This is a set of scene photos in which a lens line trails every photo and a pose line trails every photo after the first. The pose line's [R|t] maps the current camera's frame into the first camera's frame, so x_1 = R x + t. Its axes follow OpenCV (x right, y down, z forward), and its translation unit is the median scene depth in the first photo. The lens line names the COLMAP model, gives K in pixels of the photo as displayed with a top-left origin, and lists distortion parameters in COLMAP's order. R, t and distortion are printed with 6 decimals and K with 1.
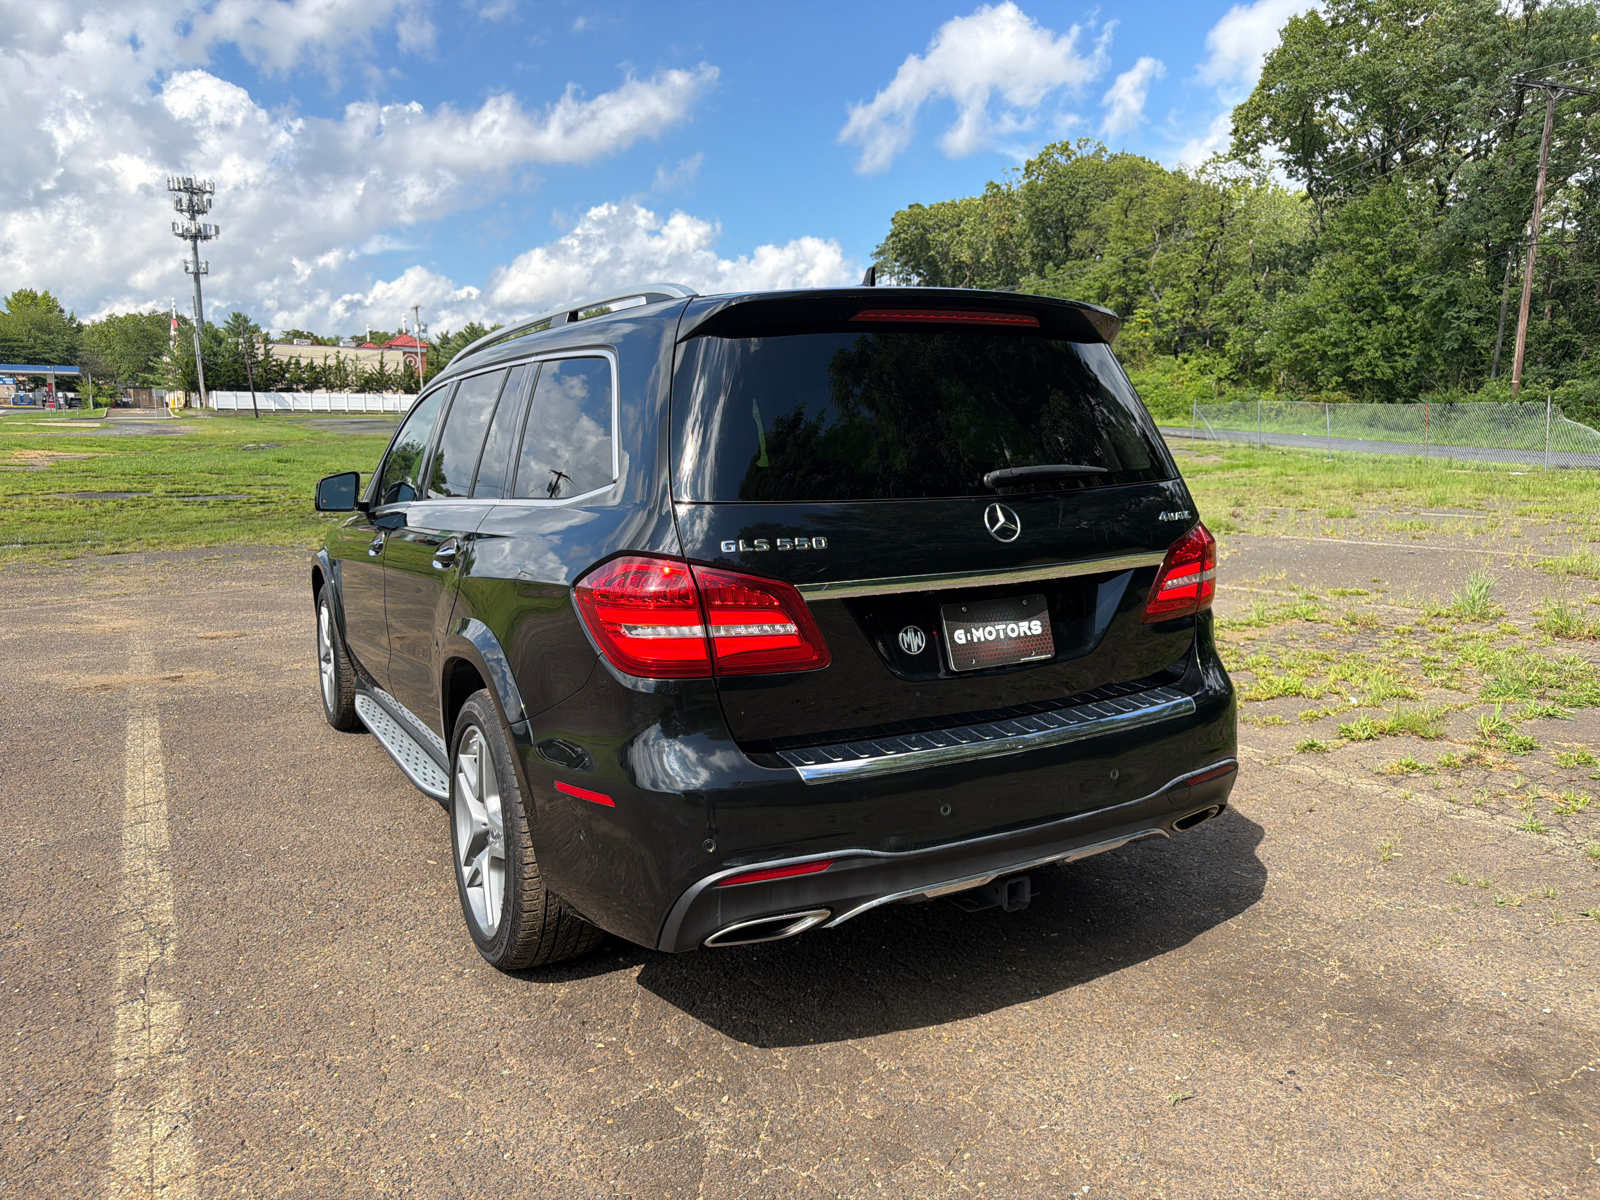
lens RADIAL K [[1131.6, 0, 800.0], [0, 1131.6, 600.0], [0, 0, 1]] dist [-0.000334, -0.000328]
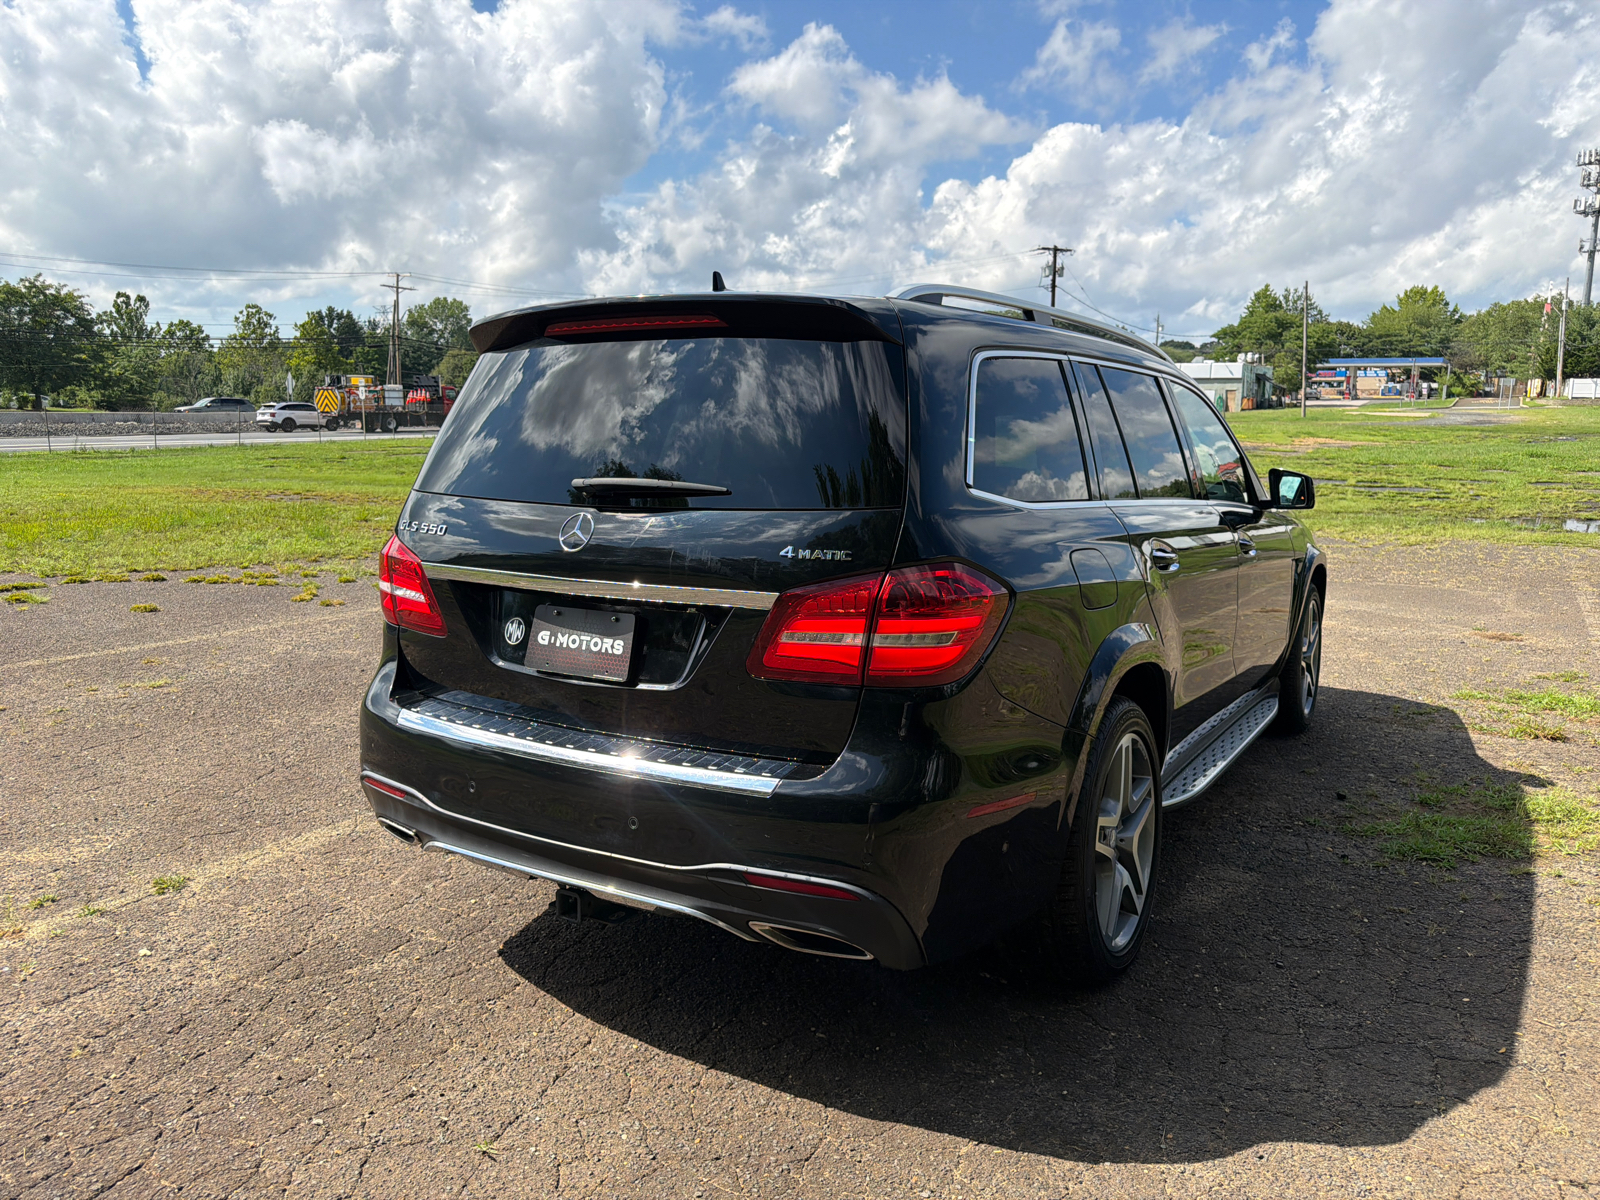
lens RADIAL K [[1132.1, 0, 800.0], [0, 1132.1, 600.0], [0, 0, 1]] dist [0.002454, -0.006021]
pose [[0.477559, 0.144144, -0.866695, 1.100817], [-0.136400, 0.986654, 0.088937, -0.120485], [0.867947, 0.075744, 0.490847, 0.662990]]
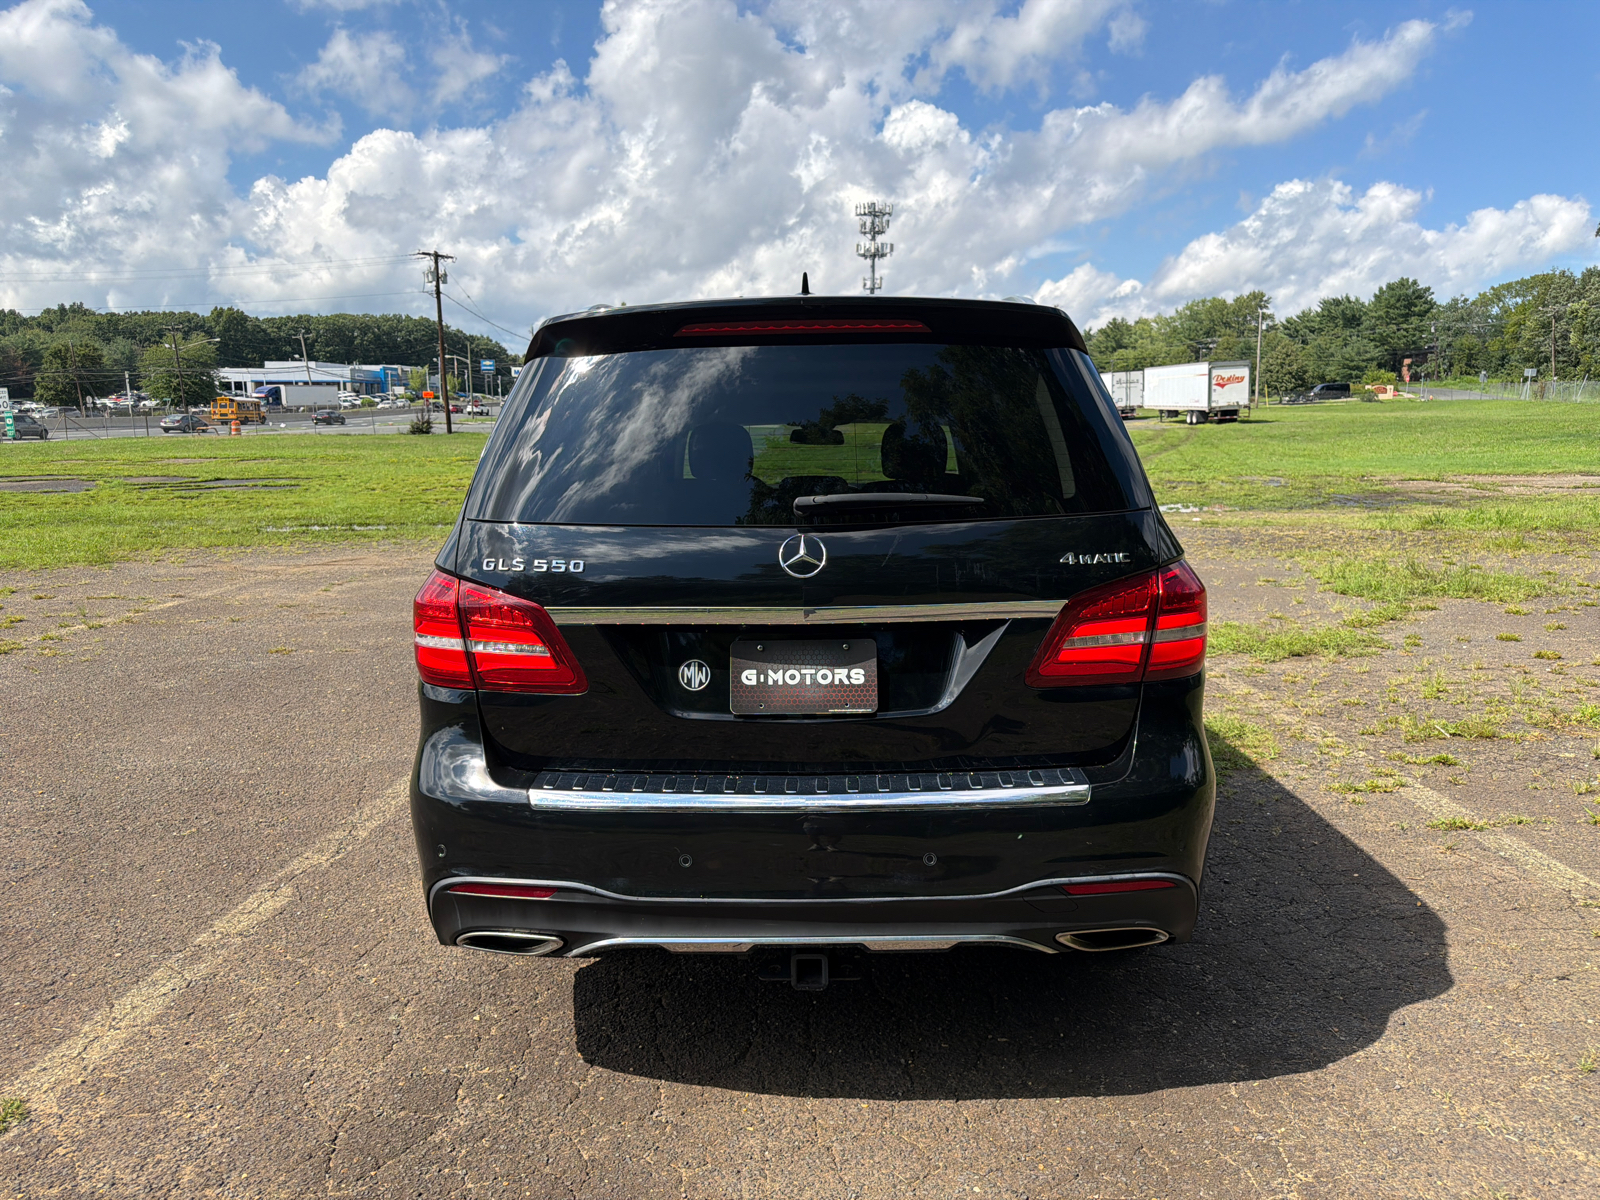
lens RADIAL K [[1131.6, 0, 800.0], [0, 1131.6, 600.0], [0, 0, 1]] dist [-0.000334, -0.000328]
pose [[0.857347, 0.074896, -0.509261, 0.612180], [-0.073264, 0.997041, 0.023291, -0.051941], [0.509498, 0.017342, 0.860297, 0.223081]]
